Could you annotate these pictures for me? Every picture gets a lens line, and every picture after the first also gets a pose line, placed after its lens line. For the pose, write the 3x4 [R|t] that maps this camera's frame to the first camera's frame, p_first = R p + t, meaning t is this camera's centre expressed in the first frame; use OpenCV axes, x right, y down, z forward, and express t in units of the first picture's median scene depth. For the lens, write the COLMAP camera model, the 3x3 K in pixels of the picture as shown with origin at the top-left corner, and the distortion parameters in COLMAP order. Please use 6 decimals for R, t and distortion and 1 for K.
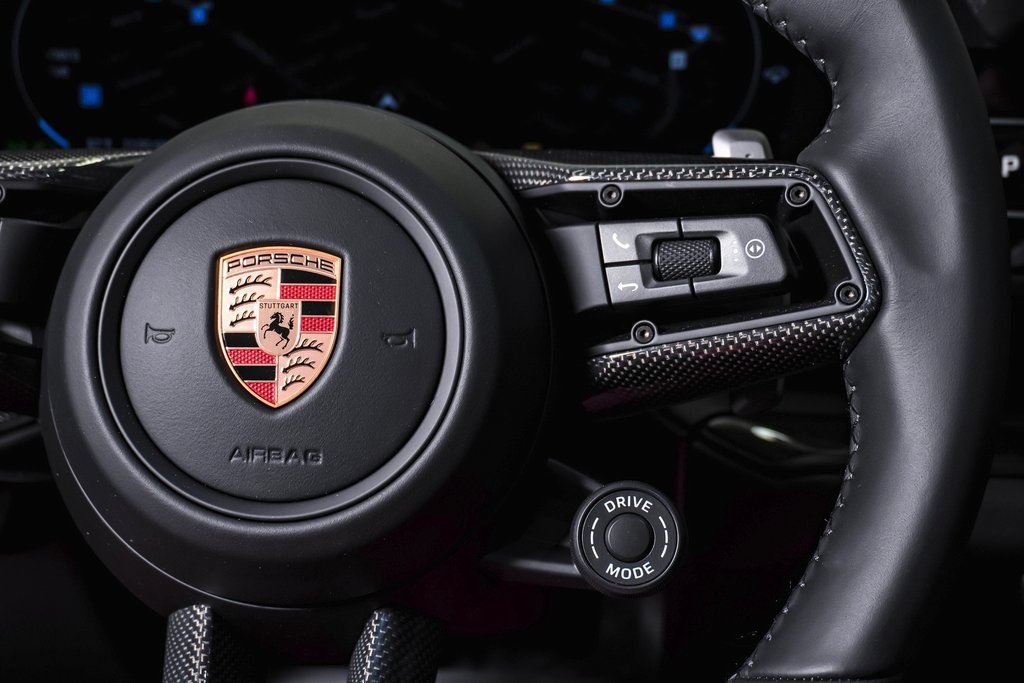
lens RADIAL K [[1430.4, 0, 512.0], [0, 1430.4, 341.5], [0, 0, 1]] dist [0.020718, 0.055703]
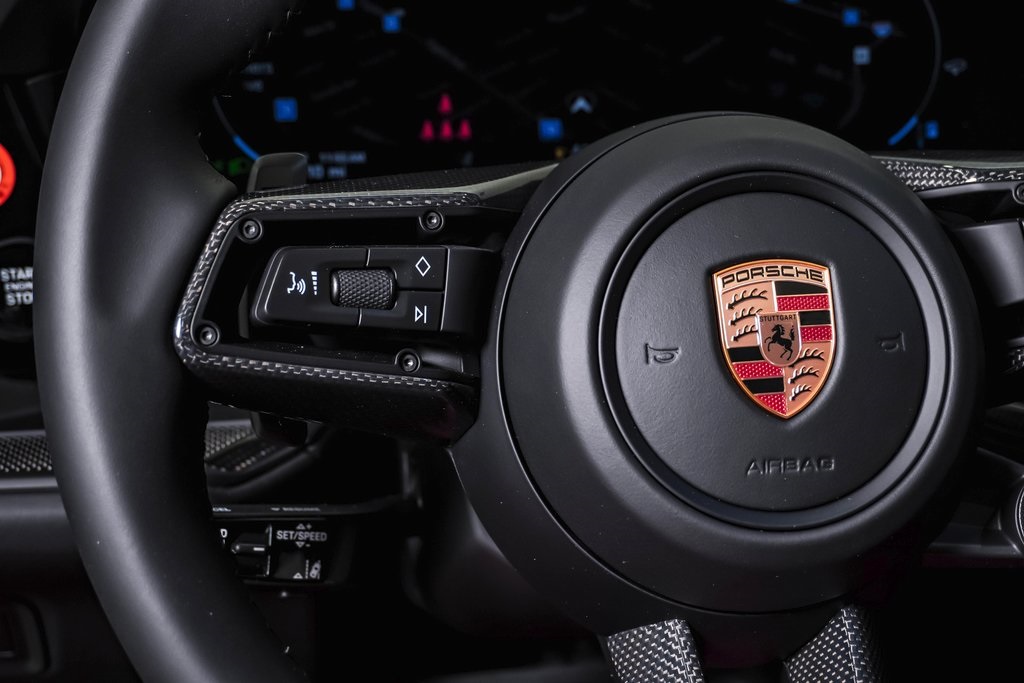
lens RADIAL K [[1430.4, 0, 512.0], [0, 1430.4, 341.5], [0, 0, 1]] dist [0.020718, 0.055703]
pose [[0.976983, -0.067102, 0.202490, -0.551747], [0.064274, 0.997721, 0.020516, -0.041150], [-0.203406, -0.007029, 0.979069, 0.044384]]
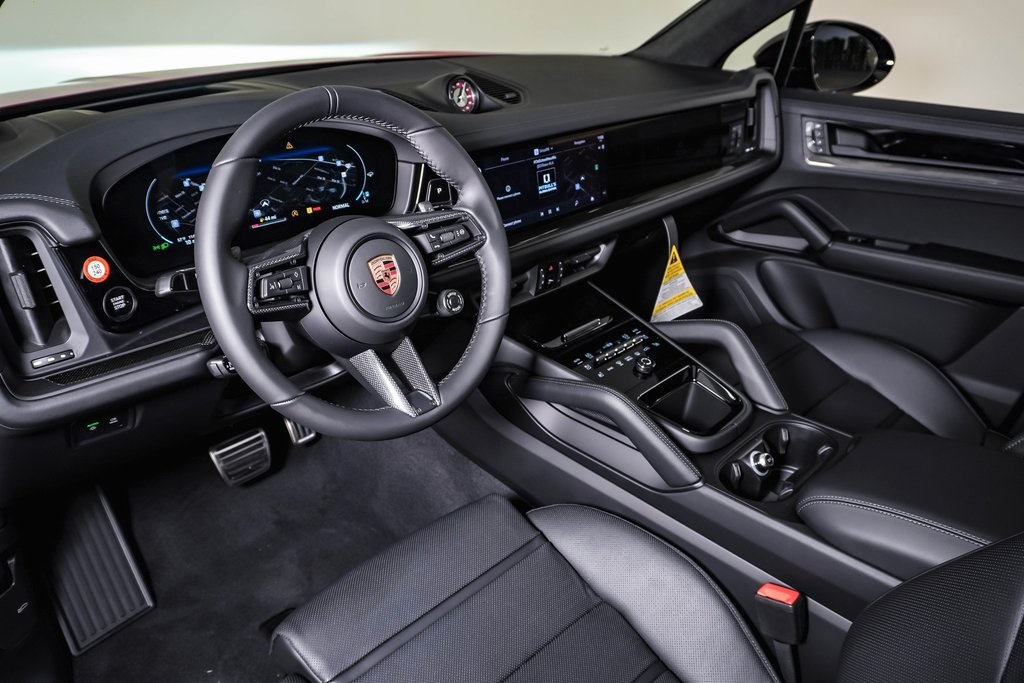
lens RADIAL K [[786.1, 0, 512.0], [0, 786.1, 341.5], [0, 0, 1]] dist [-0.006893, 0.002684]
pose [[0.650834, -0.314243, 0.691134, -1.541675], [0.191664, 0.948841, 0.250928, -0.326668], [-0.734629, -0.030847, 0.677768, -0.798215]]
